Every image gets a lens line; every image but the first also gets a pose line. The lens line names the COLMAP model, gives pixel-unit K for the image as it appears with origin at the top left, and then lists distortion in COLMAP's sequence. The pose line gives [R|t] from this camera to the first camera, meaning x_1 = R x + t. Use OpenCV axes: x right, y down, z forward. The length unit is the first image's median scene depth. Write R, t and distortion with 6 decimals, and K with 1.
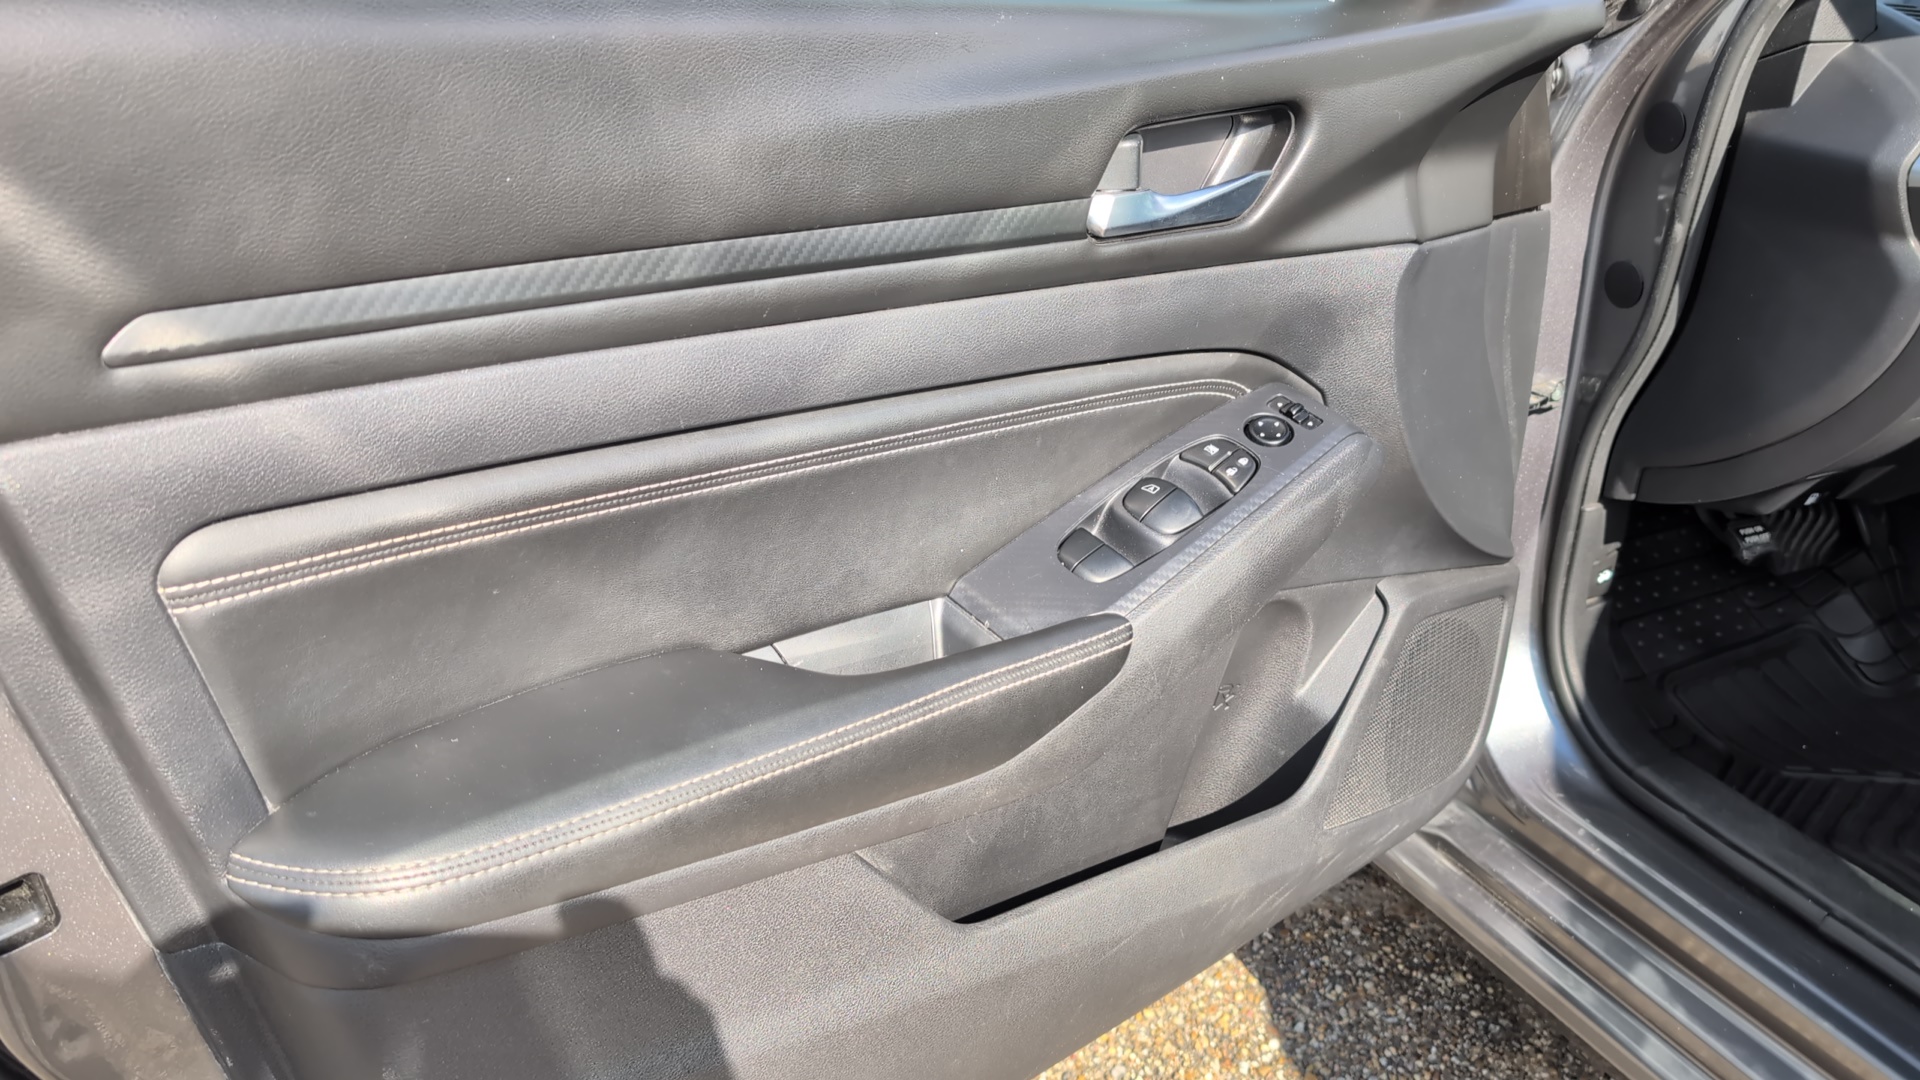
lens RADIAL K [[1598.4, 0, 962.6], [0, 1598.4, 604.8], [0, 0, 1]] dist [0.009871, -0.010286]
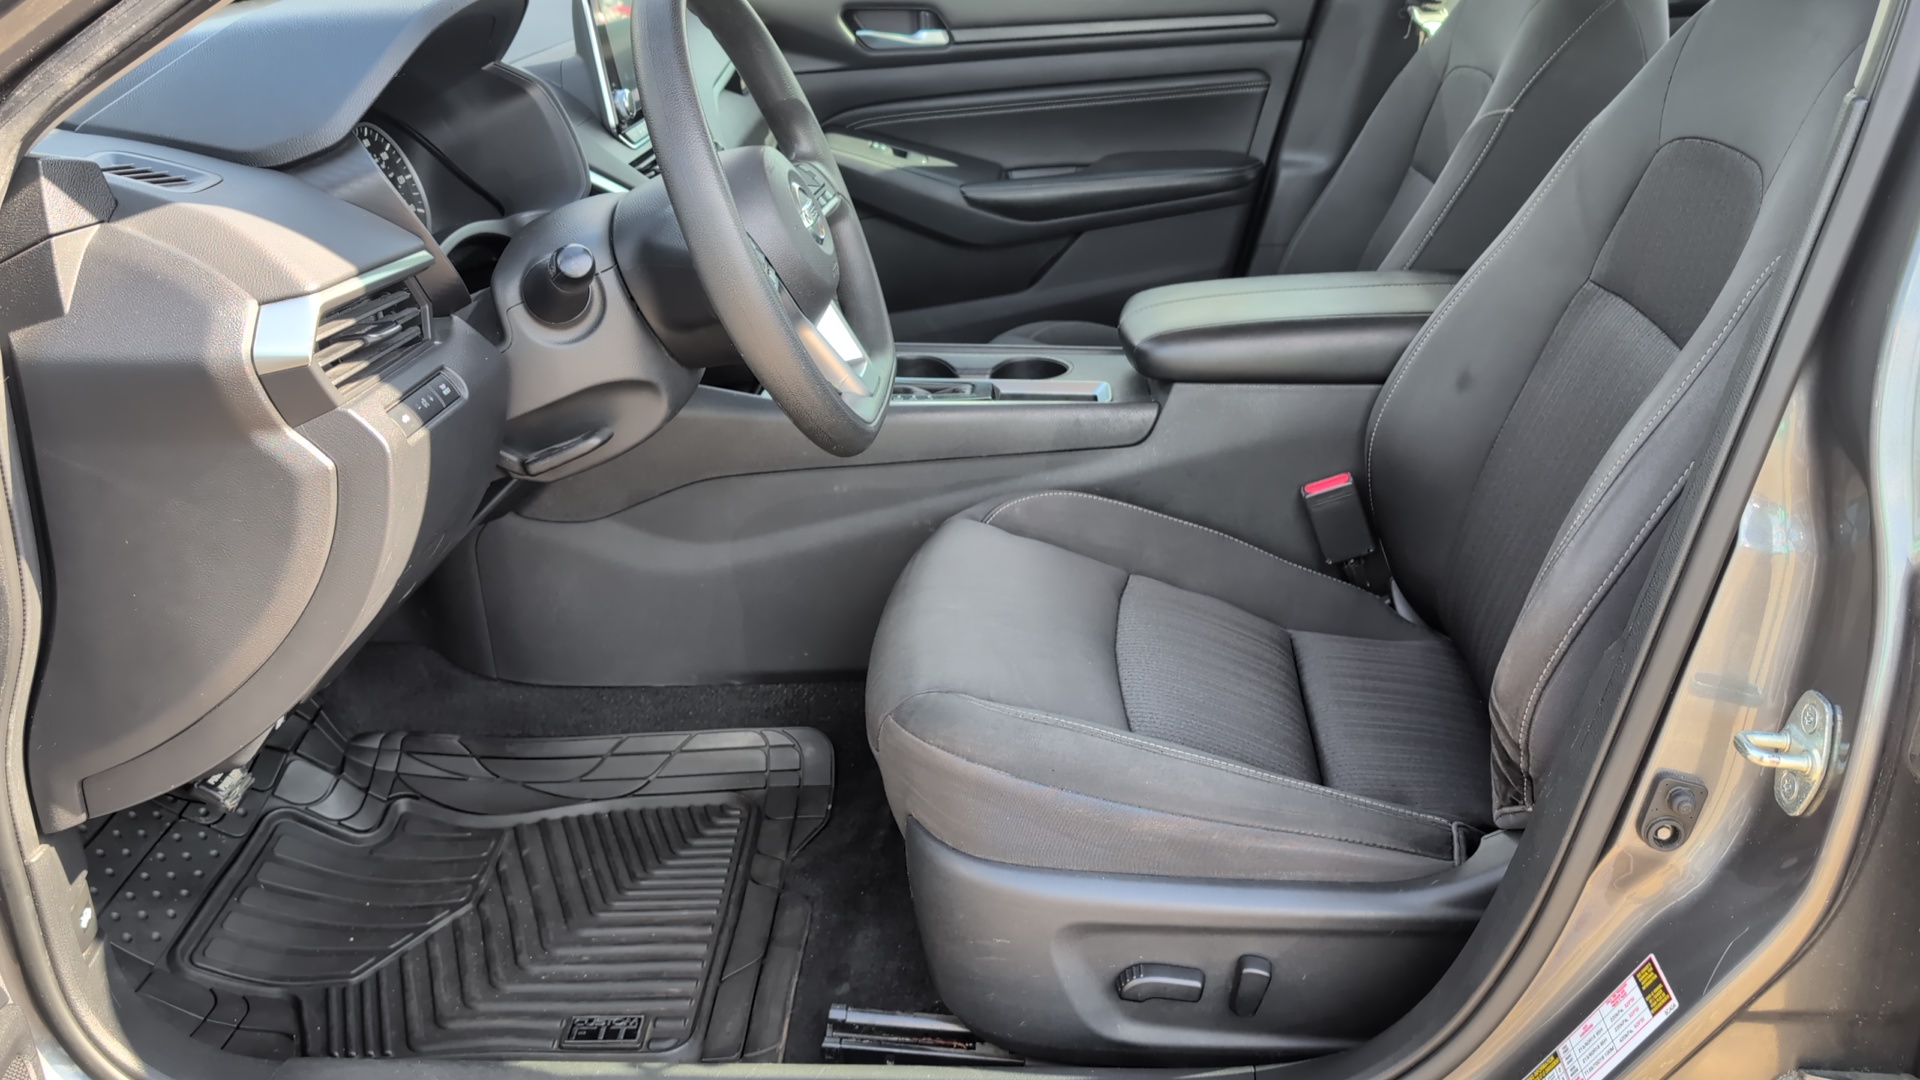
lens RADIAL K [[1635.6, 0, 951.1], [0, 1635.6, 569.6], [0, 0, 1]] dist [0.009175, -0.007776]
pose [[0.475294, -0.360923, 0.802391, 0.032053], [0.428206, 0.891580, 0.147394, -0.107836], [-0.768593, 0.273533, 0.578312, 0.196717]]
